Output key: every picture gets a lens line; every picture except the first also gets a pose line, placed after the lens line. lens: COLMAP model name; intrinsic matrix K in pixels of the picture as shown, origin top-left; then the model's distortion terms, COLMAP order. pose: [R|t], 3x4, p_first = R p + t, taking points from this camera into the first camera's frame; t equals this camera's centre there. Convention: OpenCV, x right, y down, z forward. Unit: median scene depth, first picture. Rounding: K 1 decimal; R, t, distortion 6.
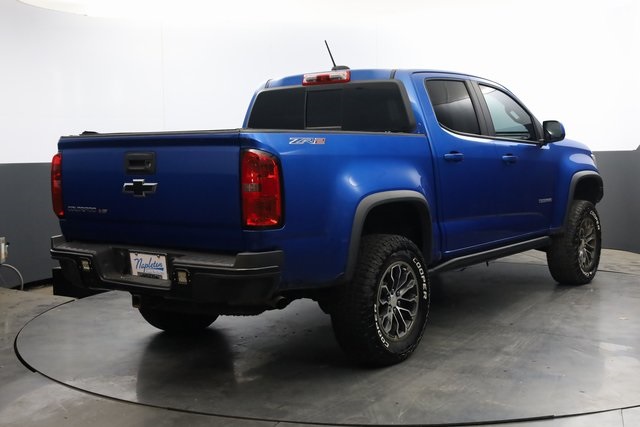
lens RADIAL K [[861.5, 0, 320.0], [0, 861.5, 213.5], [0, 0, 1]] dist [0.014782, 0.022829]
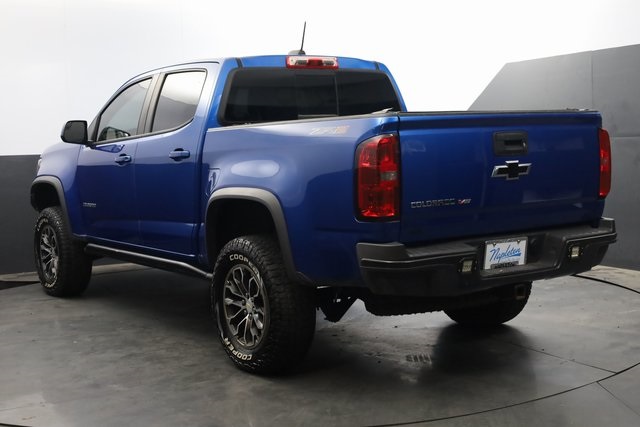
lens RADIAL K [[918.7, 0, 320.0], [0, 918.7, 213.5], [0, 0, 1]] dist [0.009861, 0.136537]
pose [[0.308215, -0.071069, 0.948658, -1.199056], [0.100794, 0.994032, 0.041721, -0.044673], [-0.945962, 0.082760, 0.313539, 0.877398]]
